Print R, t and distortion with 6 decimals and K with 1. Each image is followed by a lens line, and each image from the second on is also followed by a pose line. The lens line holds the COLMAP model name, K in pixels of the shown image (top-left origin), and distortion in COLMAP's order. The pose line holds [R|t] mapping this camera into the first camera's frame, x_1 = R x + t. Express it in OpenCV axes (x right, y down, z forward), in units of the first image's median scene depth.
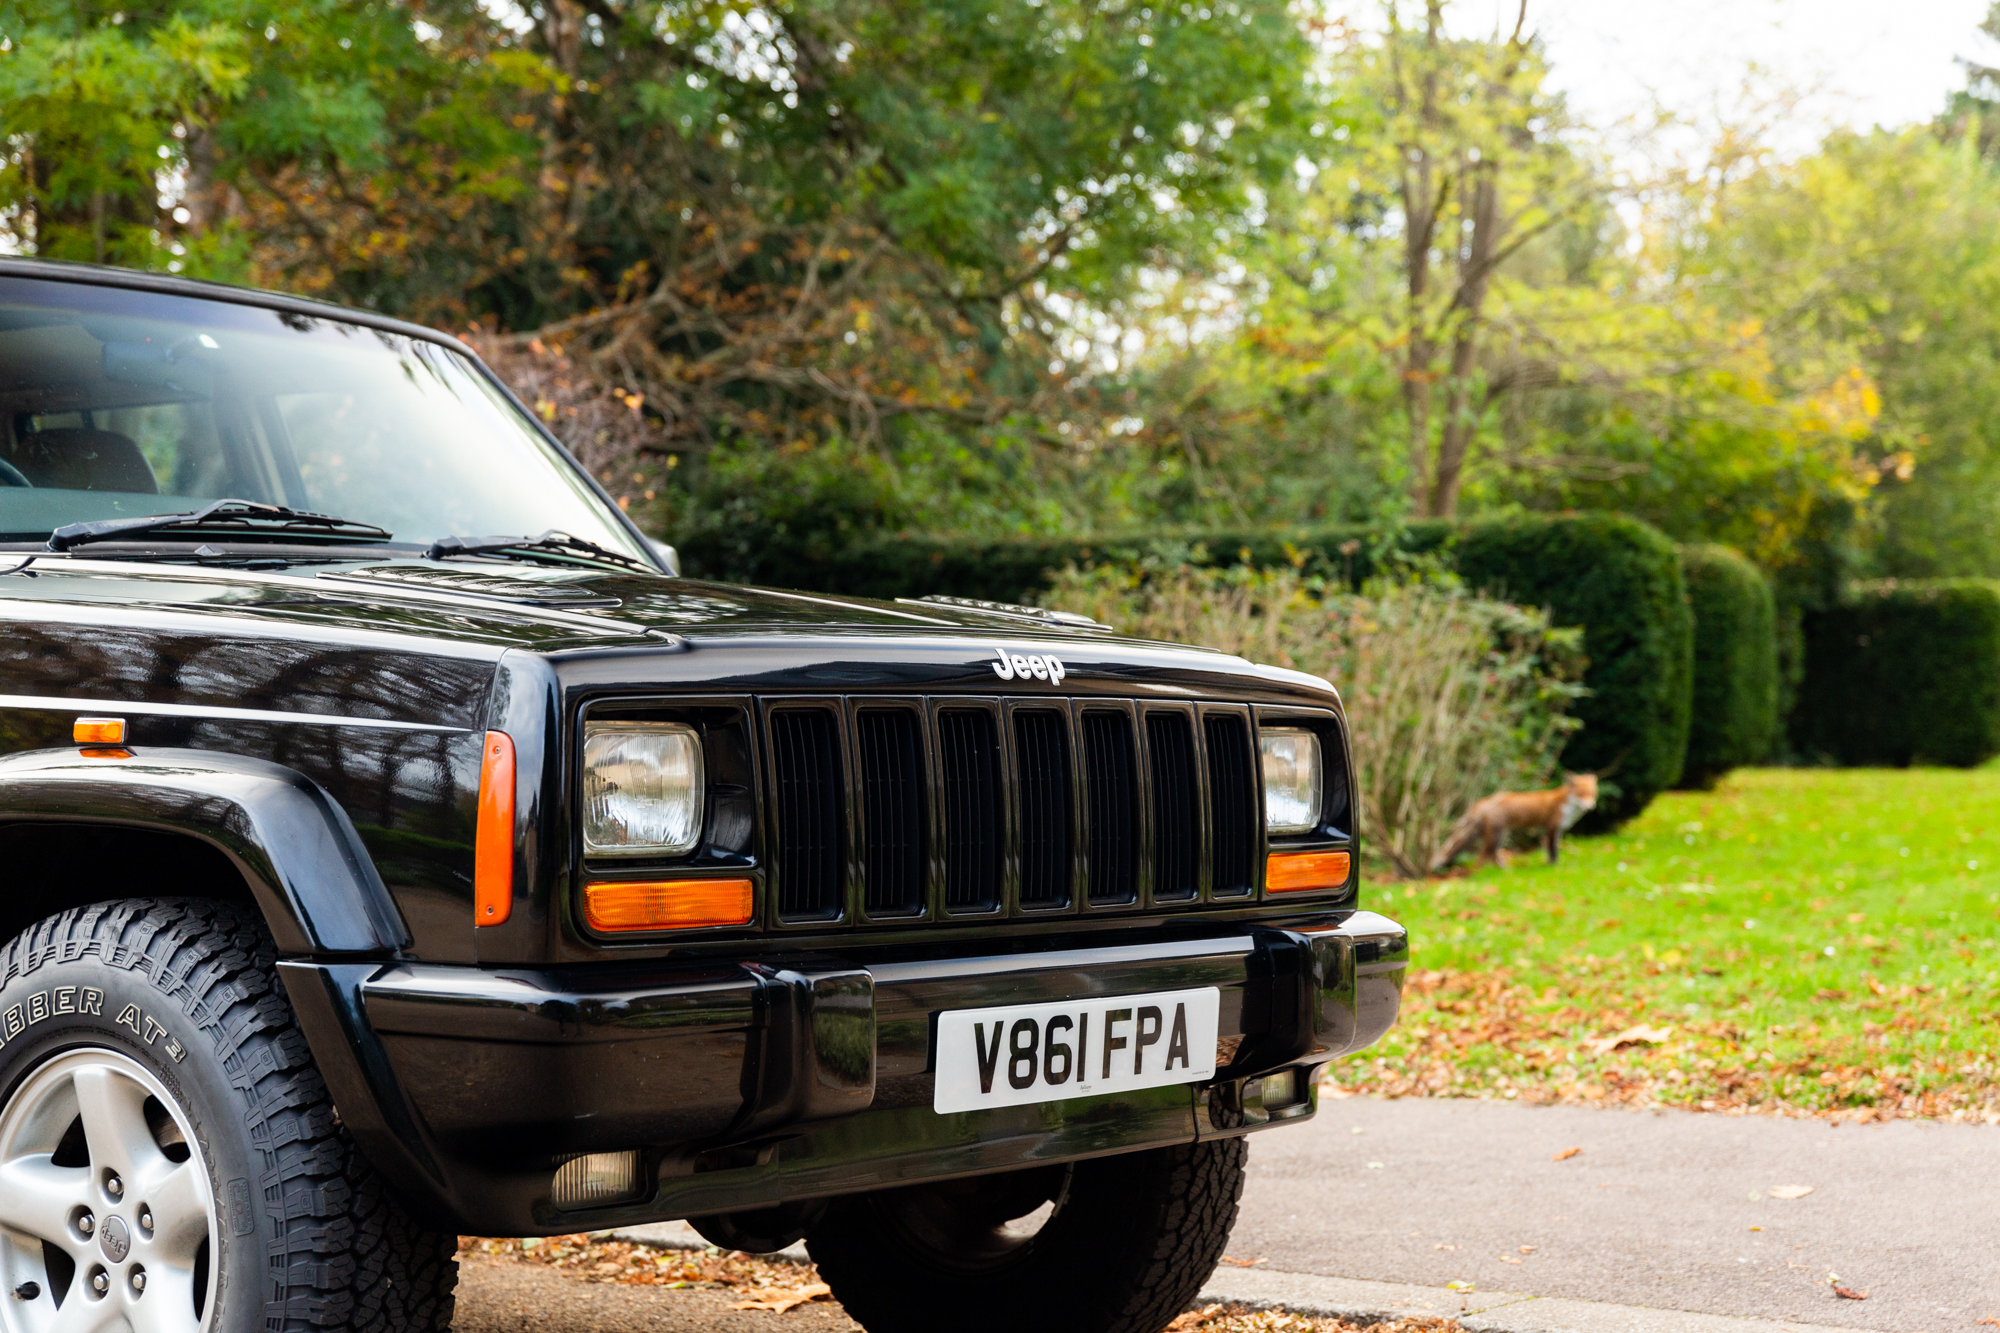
lens RADIAL K [[3222.4, 0, 998.9], [0, 3222.4, 696.1], [0, 0, 1]] dist [-0.011416, 0.010061]
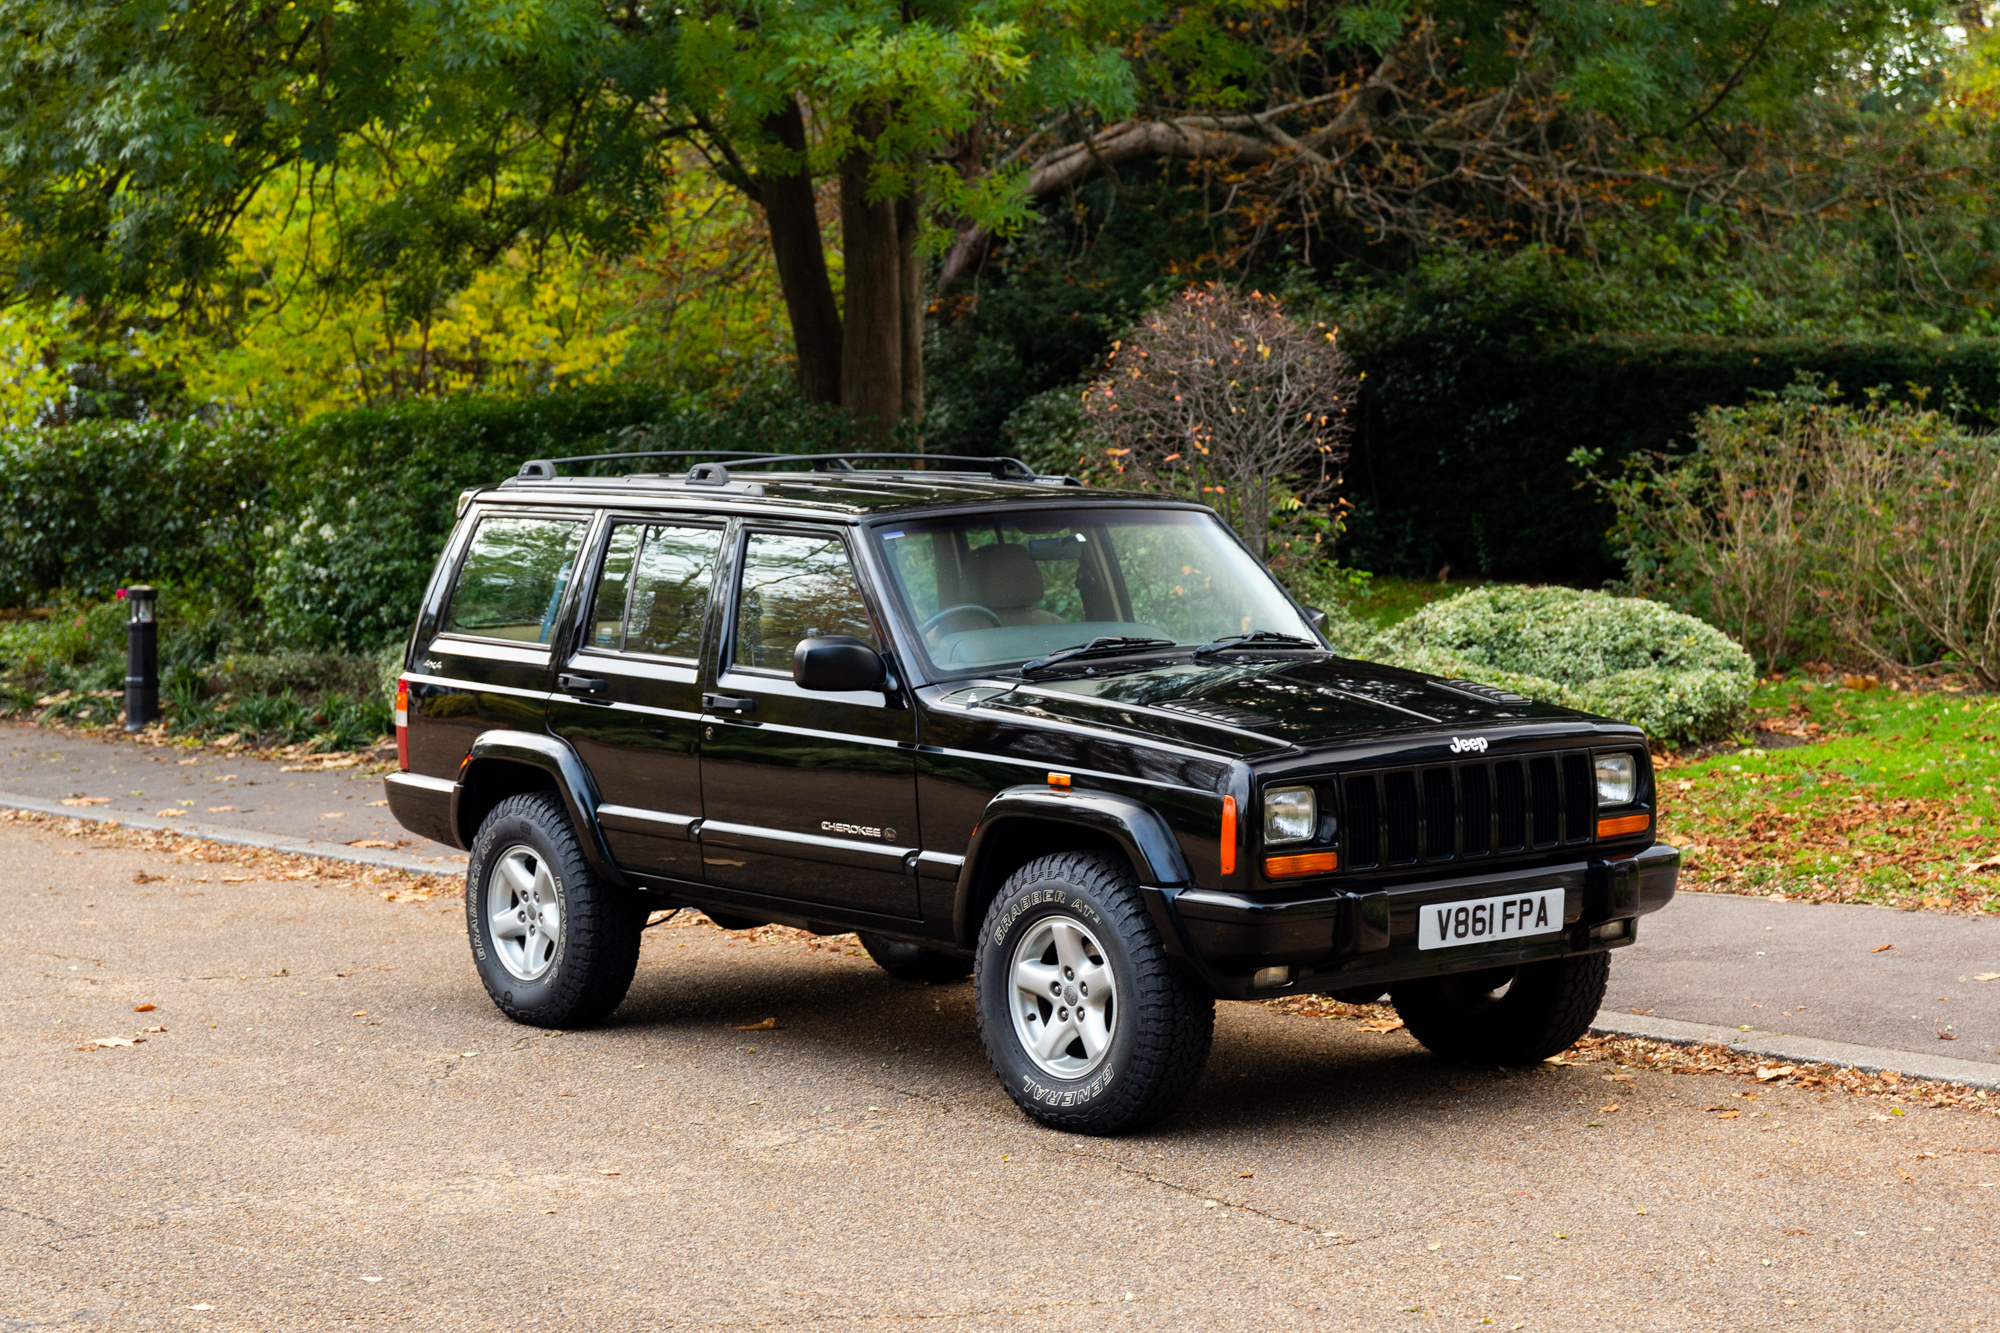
lens RADIAL K [[3406.7, 0, 1010.3], [0, 3406.7, 670.9], [0, 0, 1]] dist [-0.020806, -0.107621]
pose [[0.975954, 0.000541, -0.217978, 0.209883], [0.017753, 0.996478, 0.081957, -0.254829], [0.217254, -0.083856, 0.972506, -1.316701]]
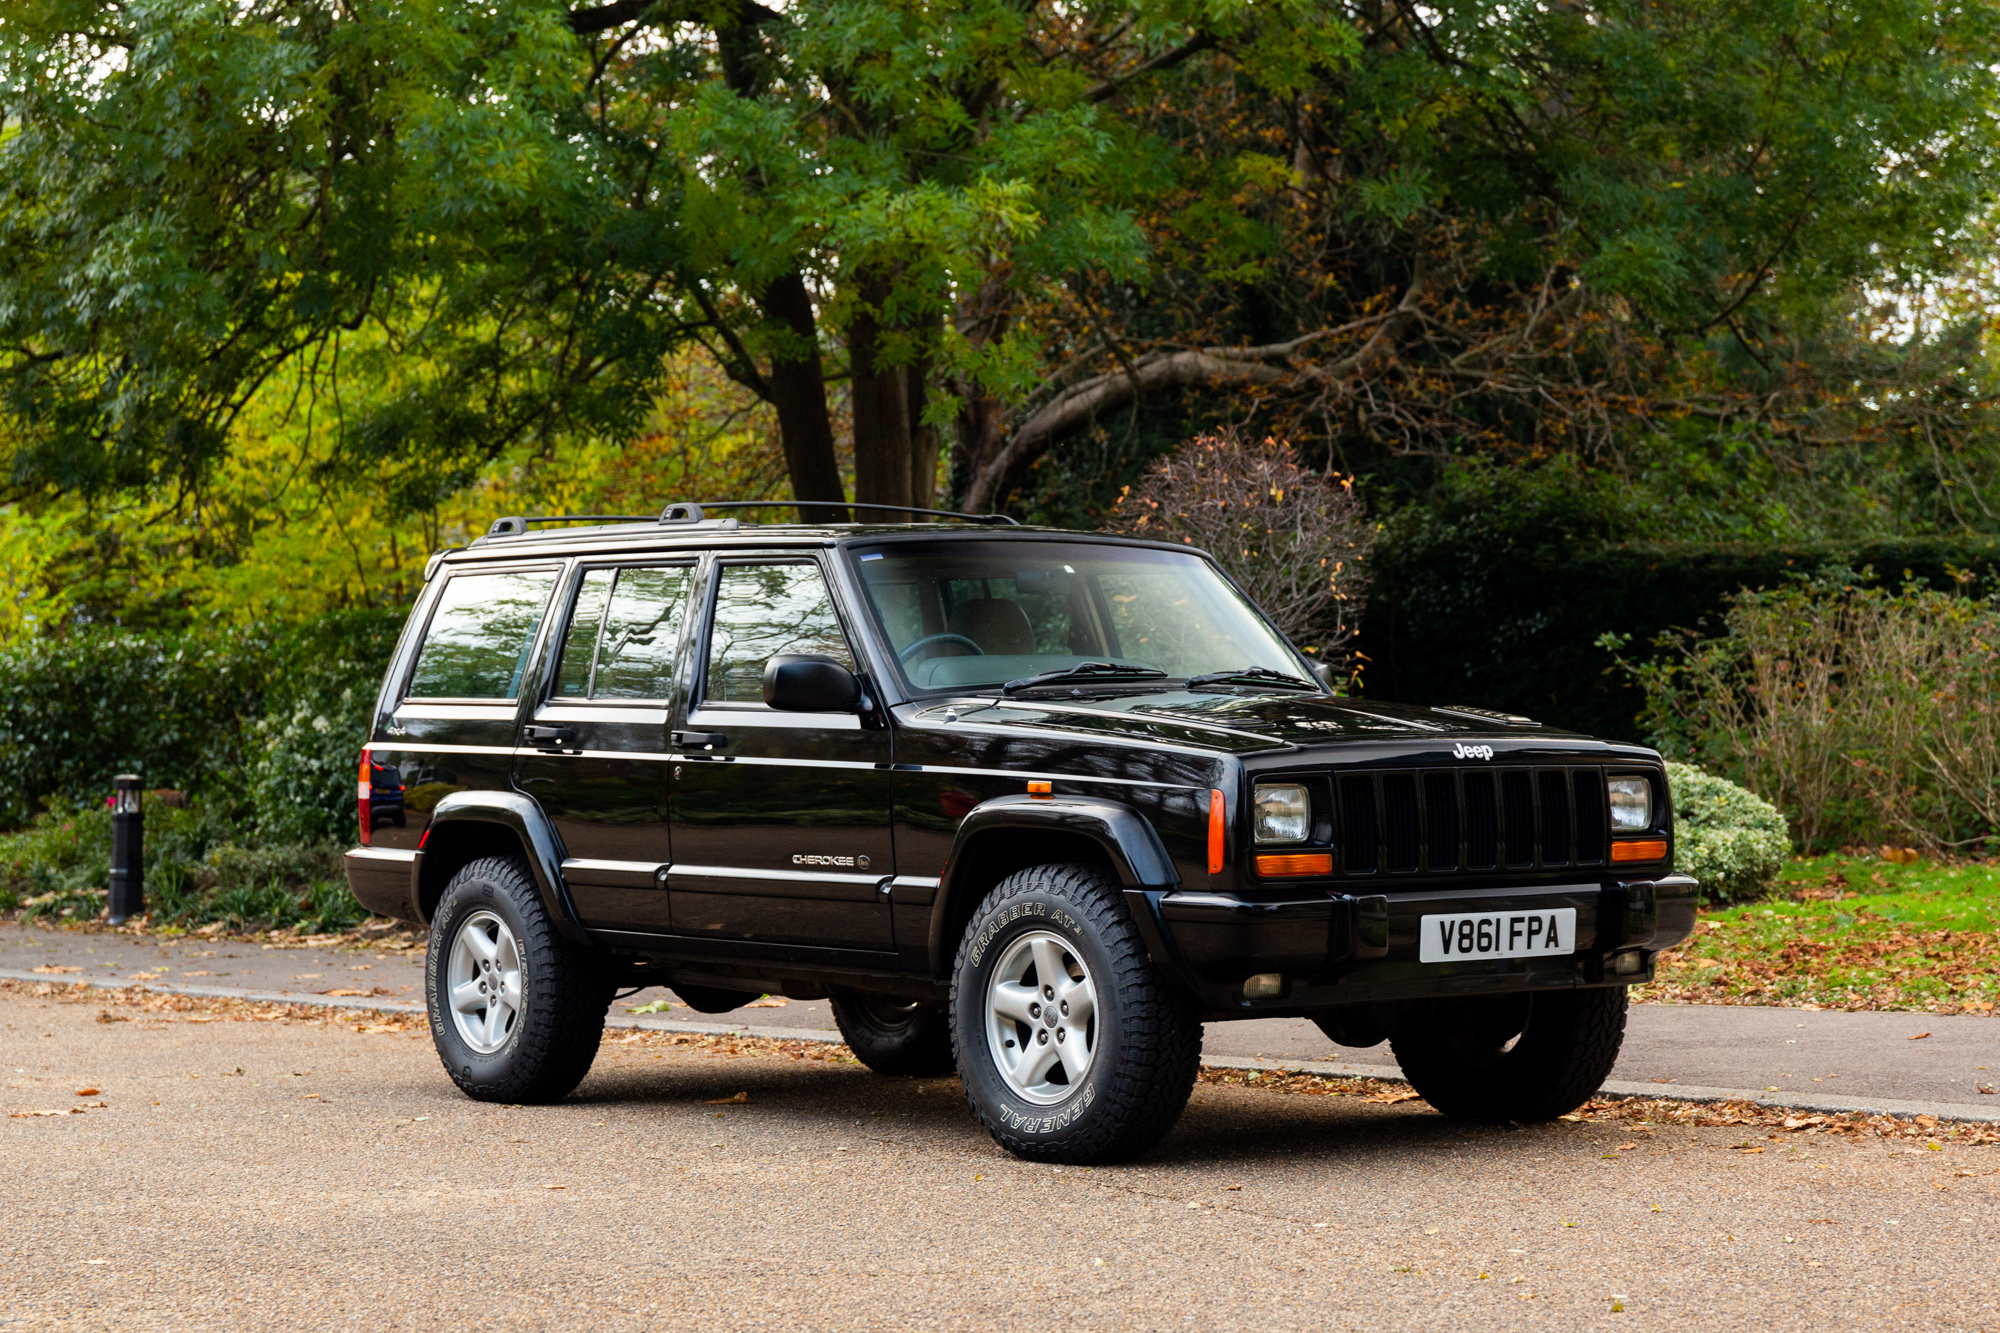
lens RADIAL K [[3472.3, 0, 1000.0], [0, 3472.3, 666.5], [0, 0, 1]] dist [-0.024896, -0.067225]
pose [[0.973543, -0.013312, -0.228117, 0.223160], [0.012831, 0.999911, -0.003589, -0.059957], [0.228144, 0.000567, 0.973627, -1.242497]]
